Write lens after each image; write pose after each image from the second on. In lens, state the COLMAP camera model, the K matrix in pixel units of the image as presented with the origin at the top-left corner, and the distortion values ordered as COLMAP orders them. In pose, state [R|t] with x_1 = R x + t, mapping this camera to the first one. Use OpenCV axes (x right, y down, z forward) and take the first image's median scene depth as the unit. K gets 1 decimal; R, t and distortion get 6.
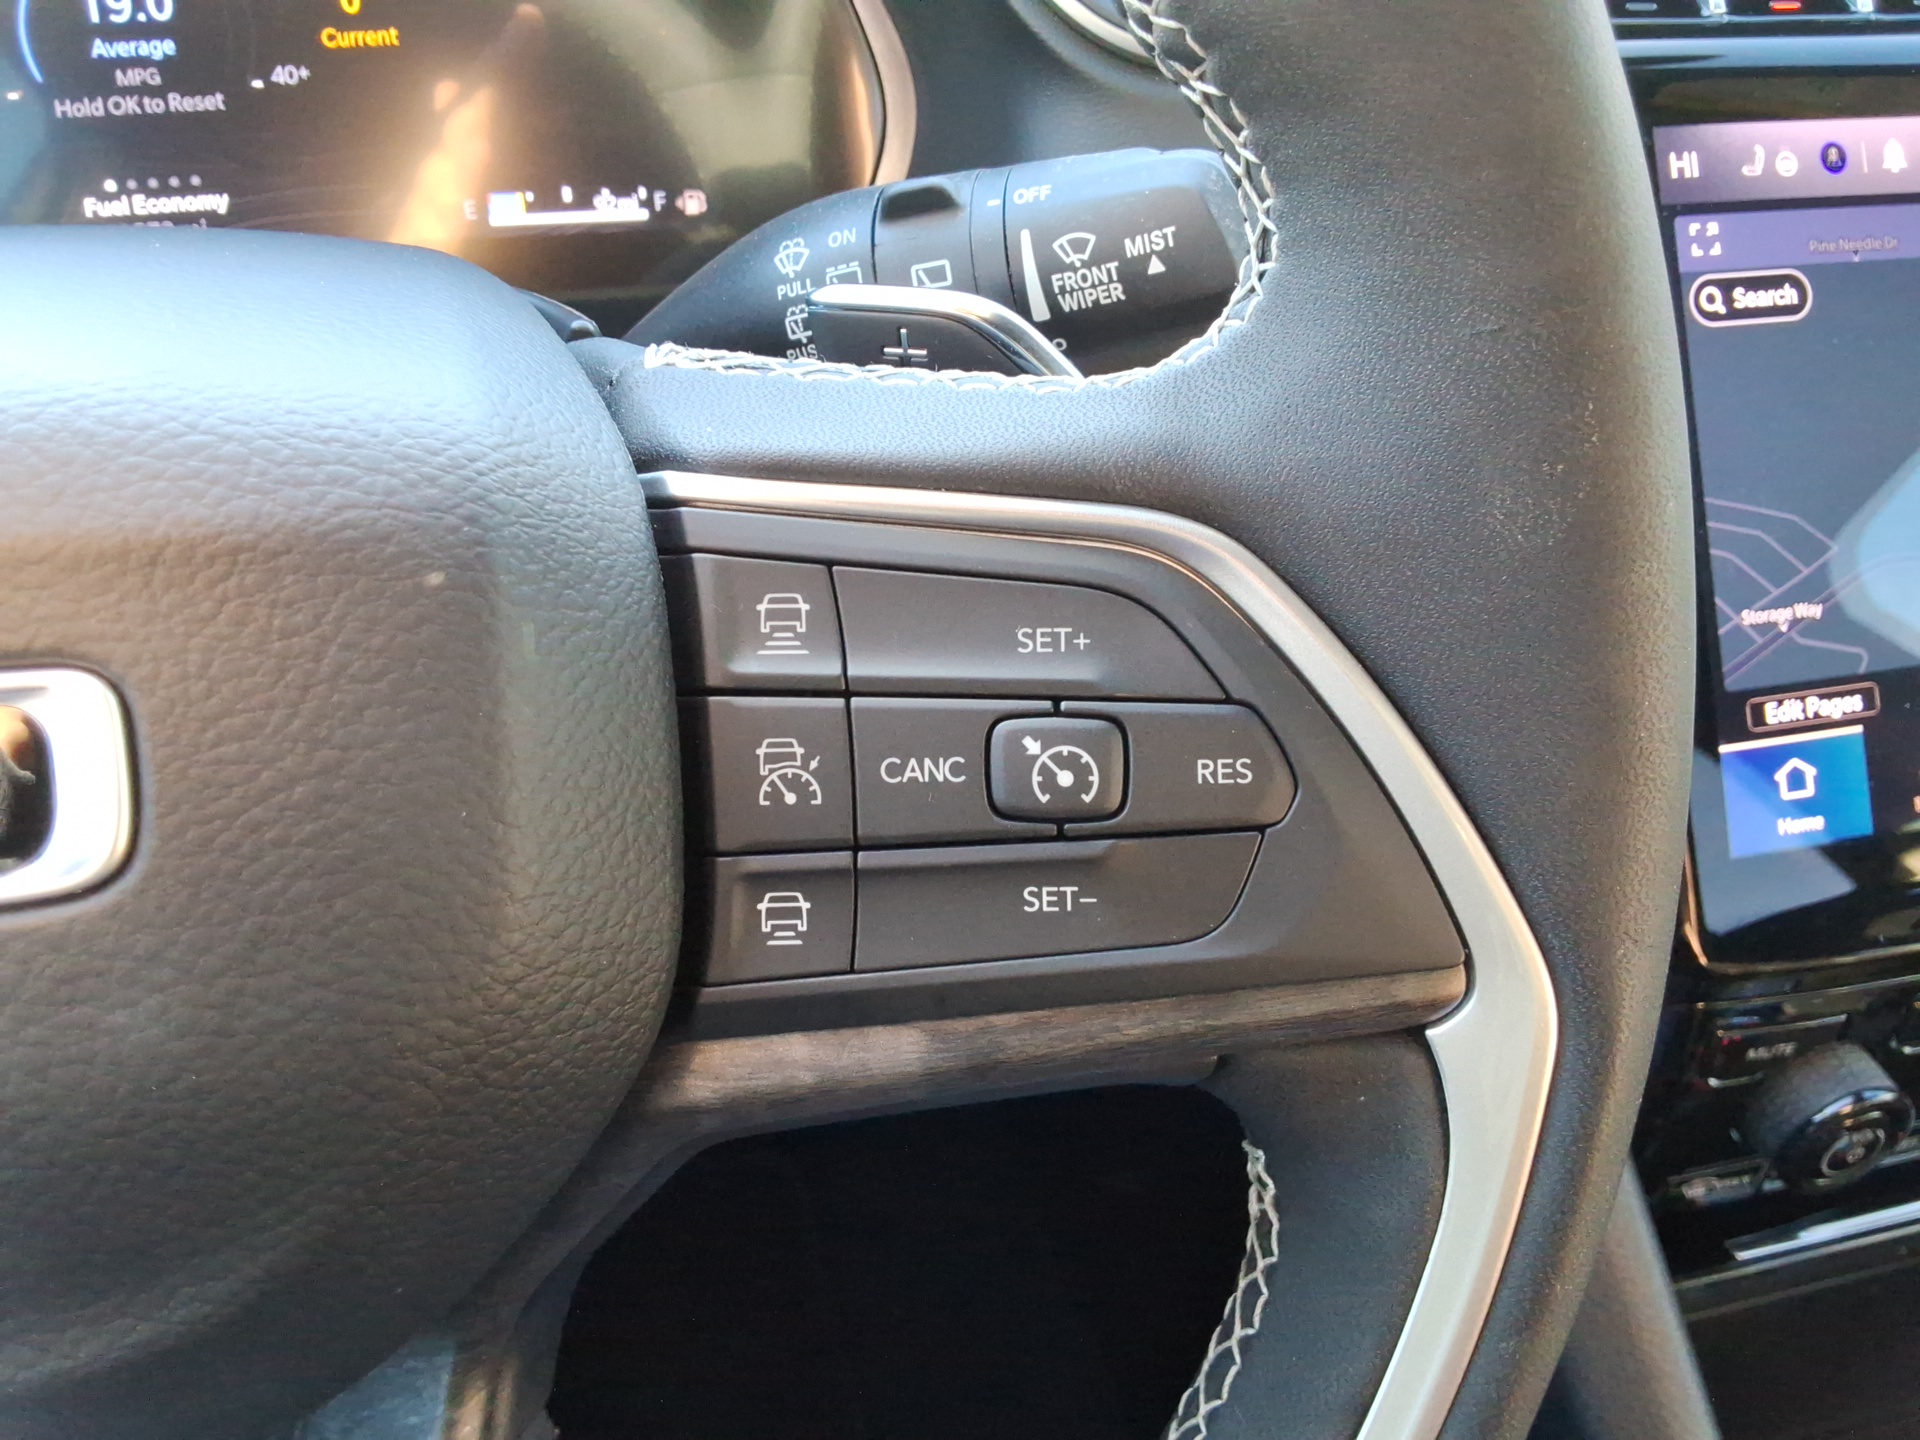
lens RADIAL K [[1543.3, 0, 976.8], [0, 1543.3, 699.3], [0, 0, 1]] dist [0.140766, -0.235870]
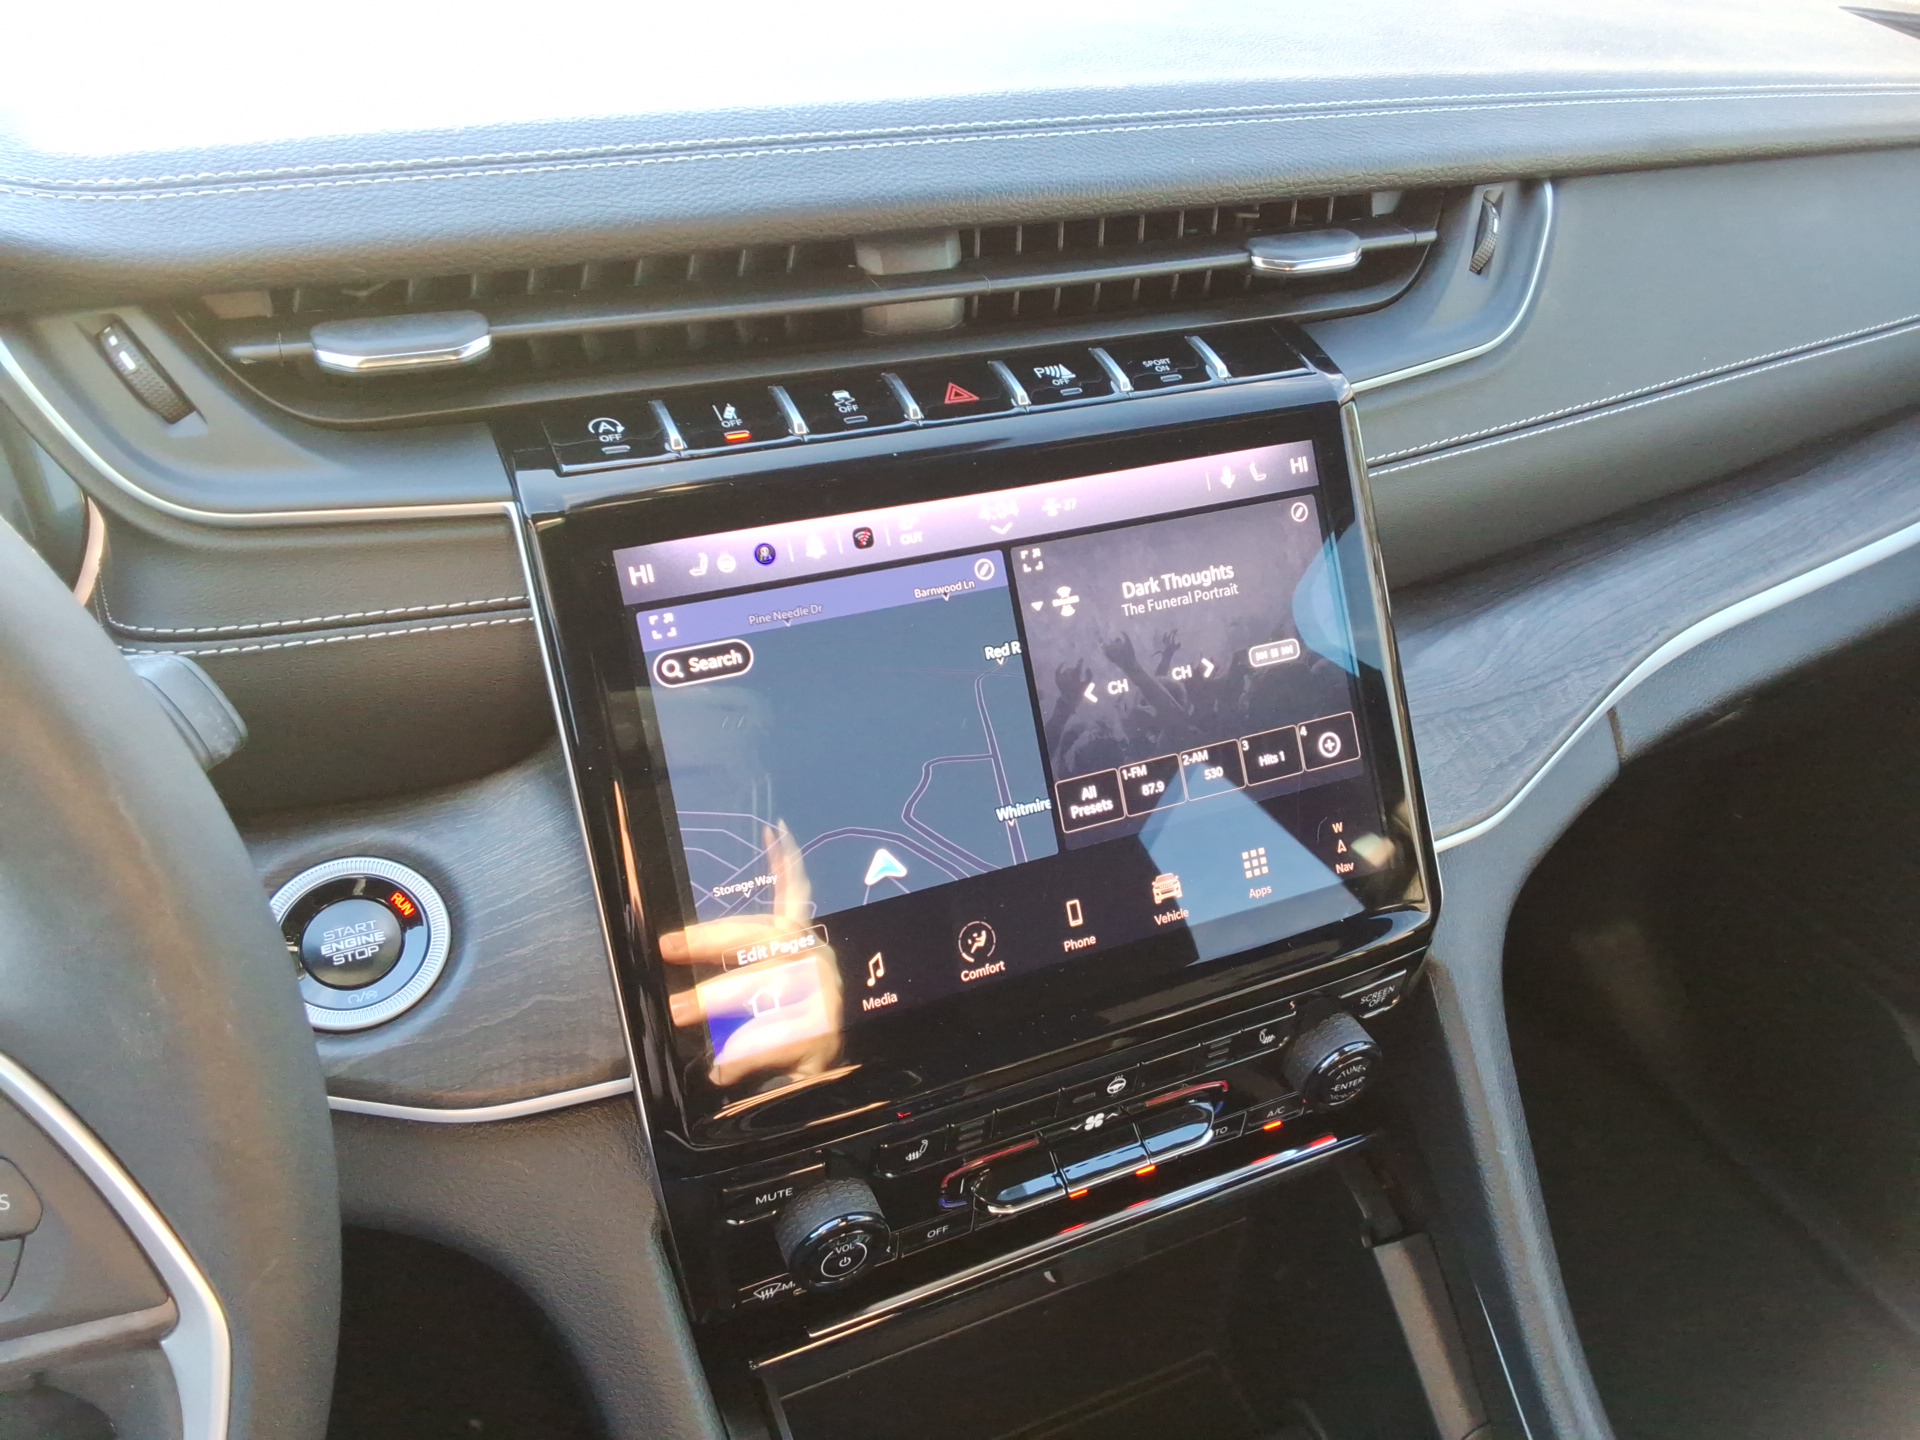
lens RADIAL K [[1543.3, 0, 976.8], [0, 1543.3, 699.3], [0, 0, 1]] dist [0.140766, -0.235870]
pose [[0.981238, -0.076304, 0.177056, 0.483151], [0.075853, 0.997075, 0.009322, -0.217471], [-0.177250, 0.004283, 0.984157, -0.397822]]
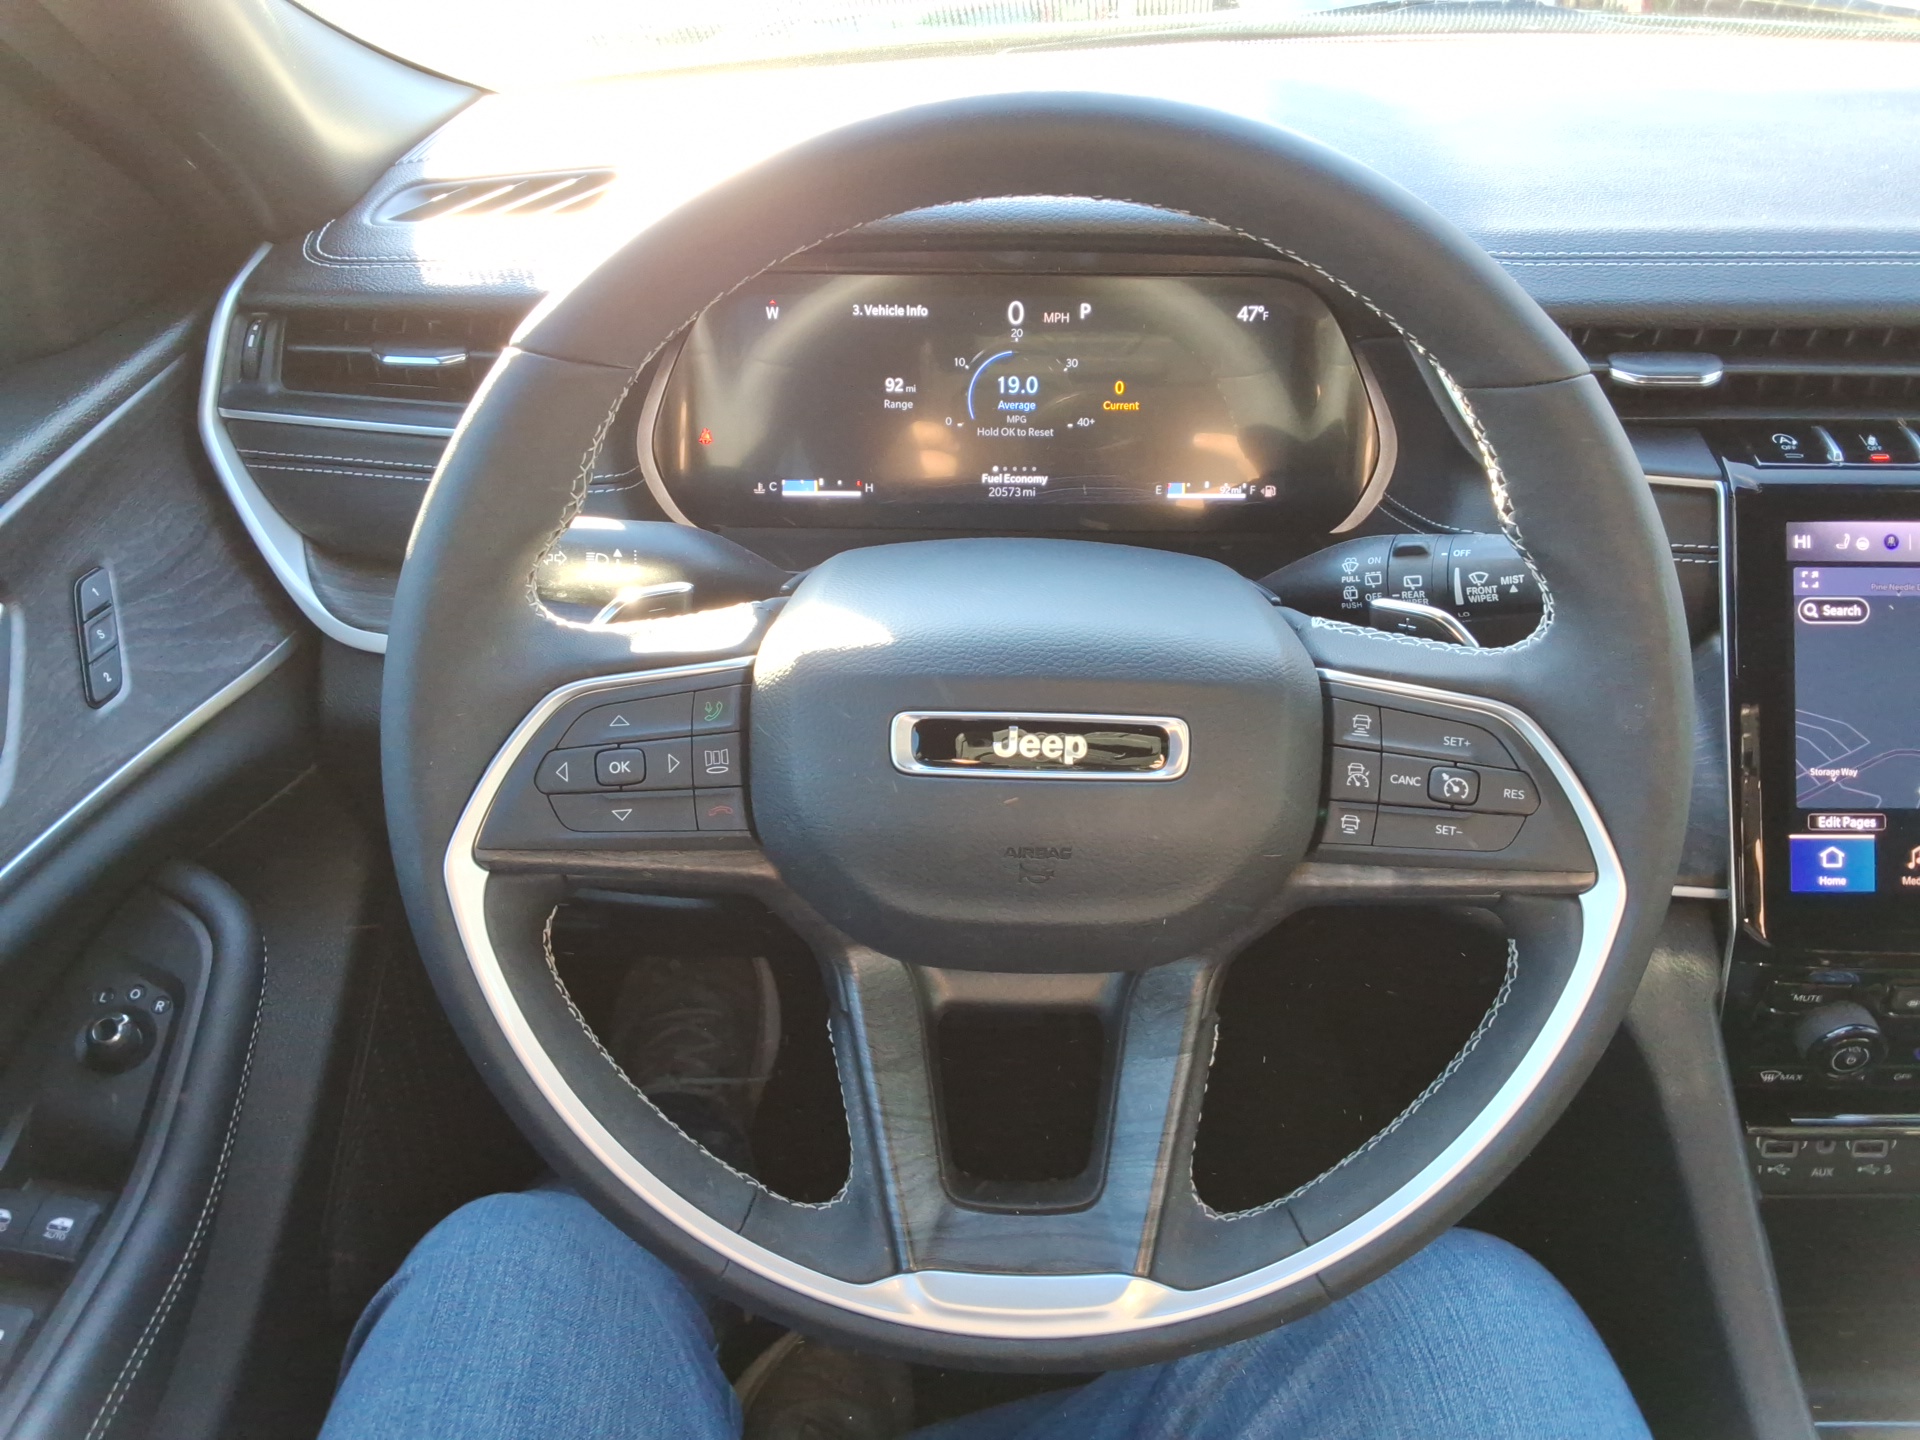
lens RADIAL K [[1543.3, 0, 976.8], [0, 1543.3, 699.3], [0, 0, 1]] dist [0.140766, -0.235870]
pose [[0.971011, 0.116054, -0.208973, -0.123563], [-0.124251, 0.991897, -0.026486, 0.040028], [0.204206, 0.051683, 0.977563, -1.137401]]
